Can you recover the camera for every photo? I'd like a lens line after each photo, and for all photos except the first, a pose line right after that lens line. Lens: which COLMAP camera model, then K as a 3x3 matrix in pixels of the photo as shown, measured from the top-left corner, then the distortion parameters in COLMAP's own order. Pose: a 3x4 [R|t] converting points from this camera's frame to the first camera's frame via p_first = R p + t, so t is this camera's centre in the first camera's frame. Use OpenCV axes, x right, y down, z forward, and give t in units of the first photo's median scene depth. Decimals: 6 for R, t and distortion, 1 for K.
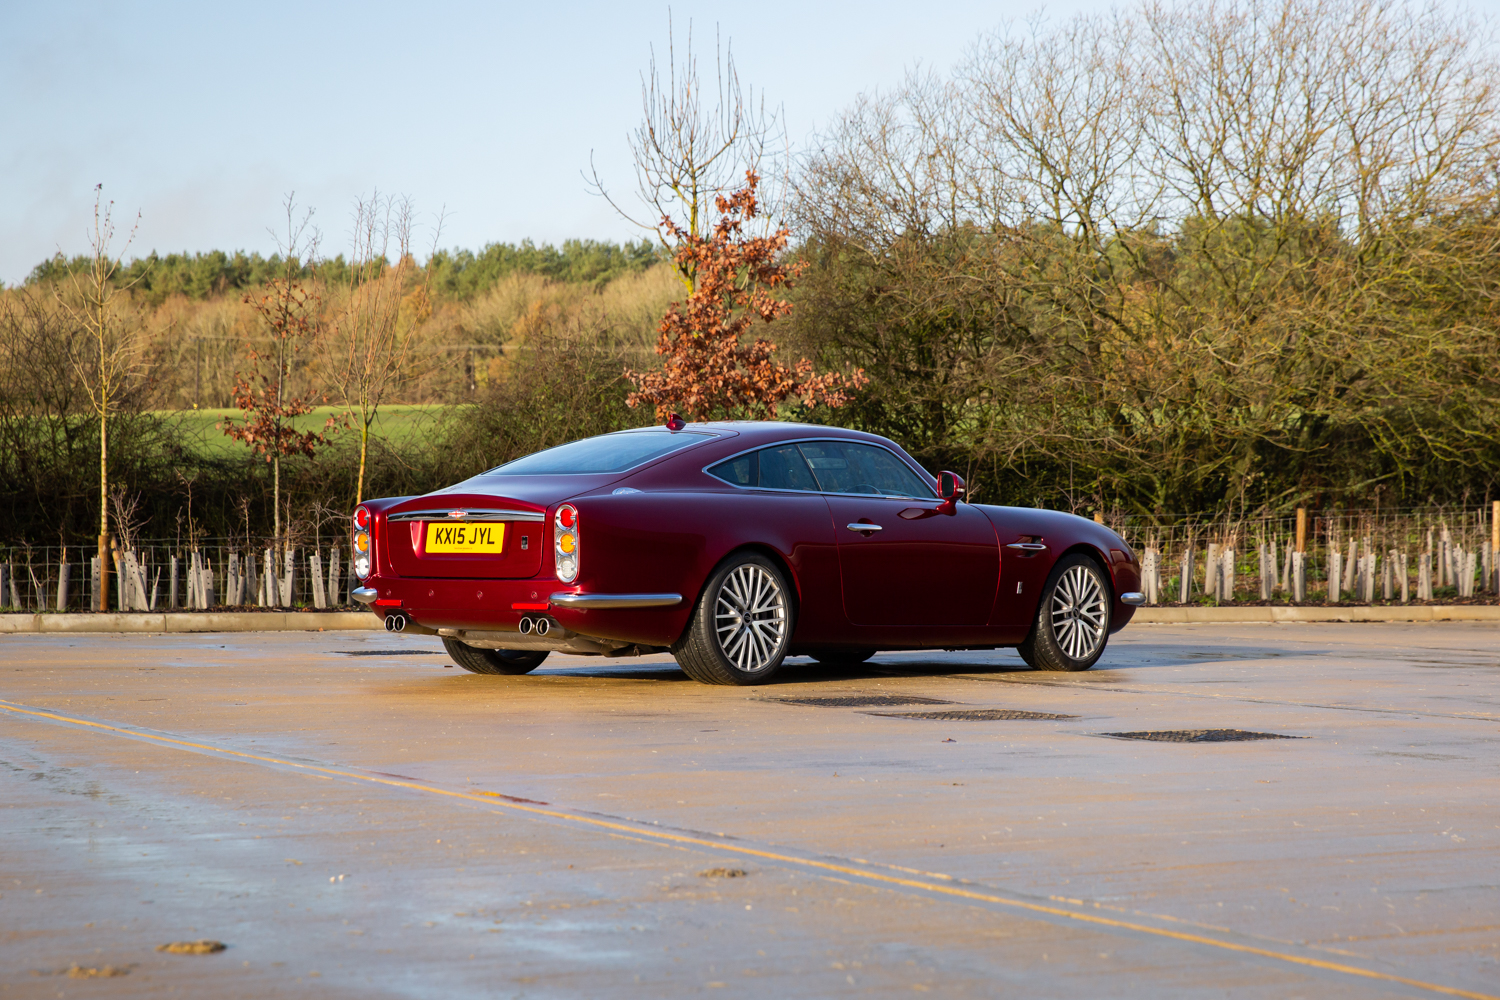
lens RADIAL K [[3285.1, 0, 753.5], [0, 3285.1, 506.2], [0, 0, 1]] dist [-0.010527, 0.000000]
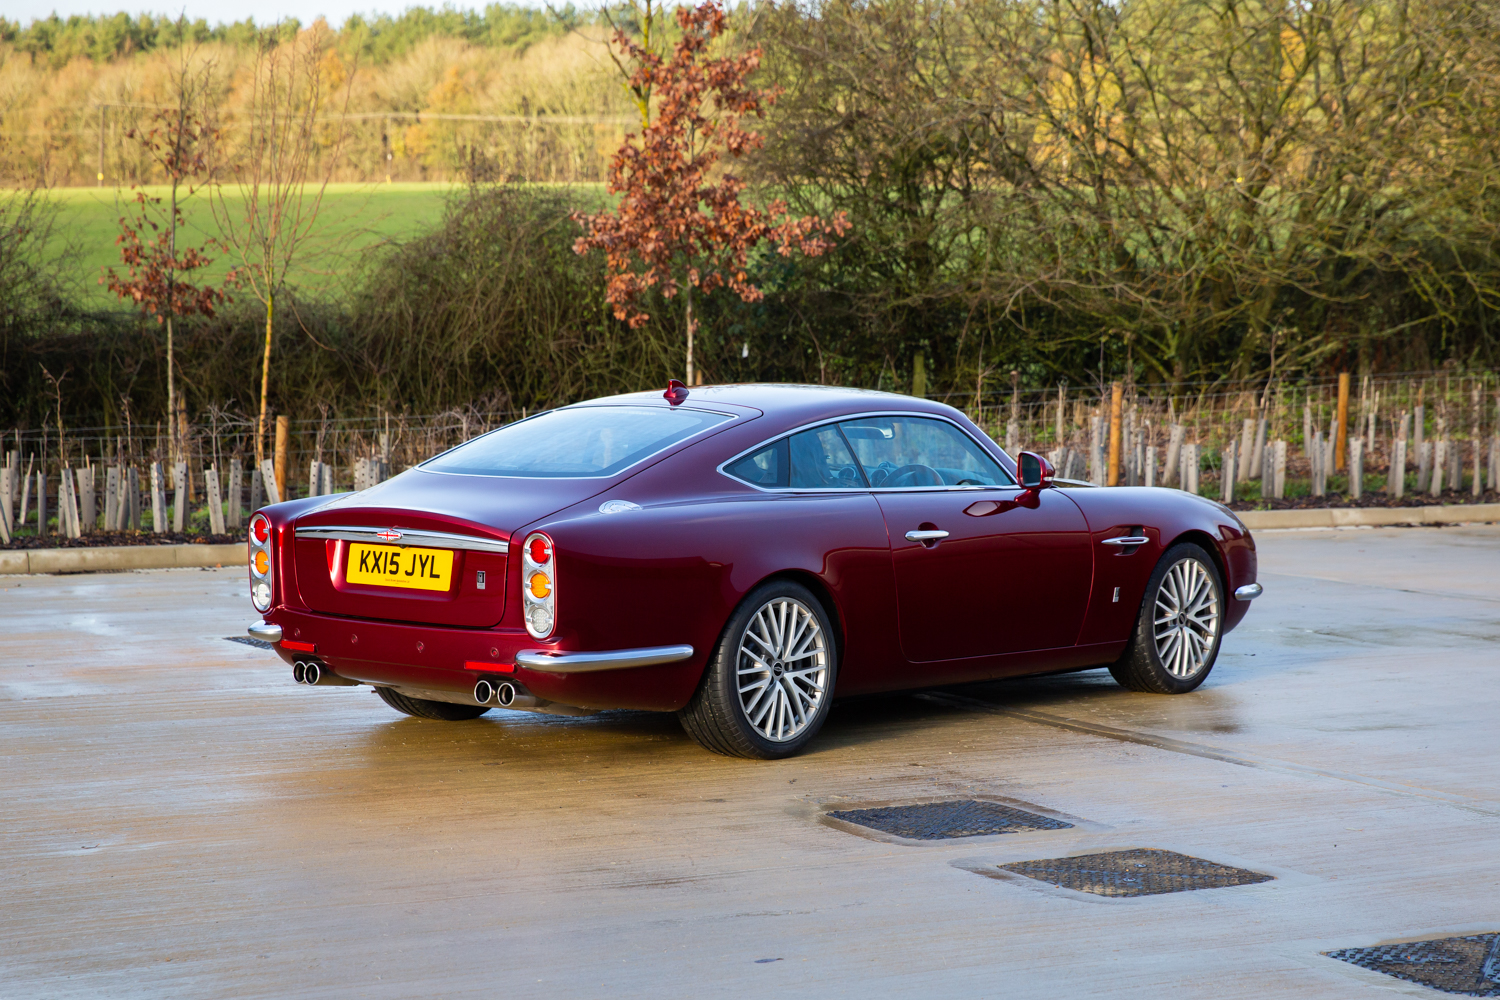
lens RADIAL K [[3285.1, 0, 730.9], [0, 3285.1, 574.0], [0, 0, 1]] dist [-0.010527, 0.000000]
pose [[0.999826, 0.002132, 0.018512, -0.013027], [-0.003882, 0.995473, 0.094969, -0.028827], [-0.018225, -0.095024, 0.995308, 0.126536]]
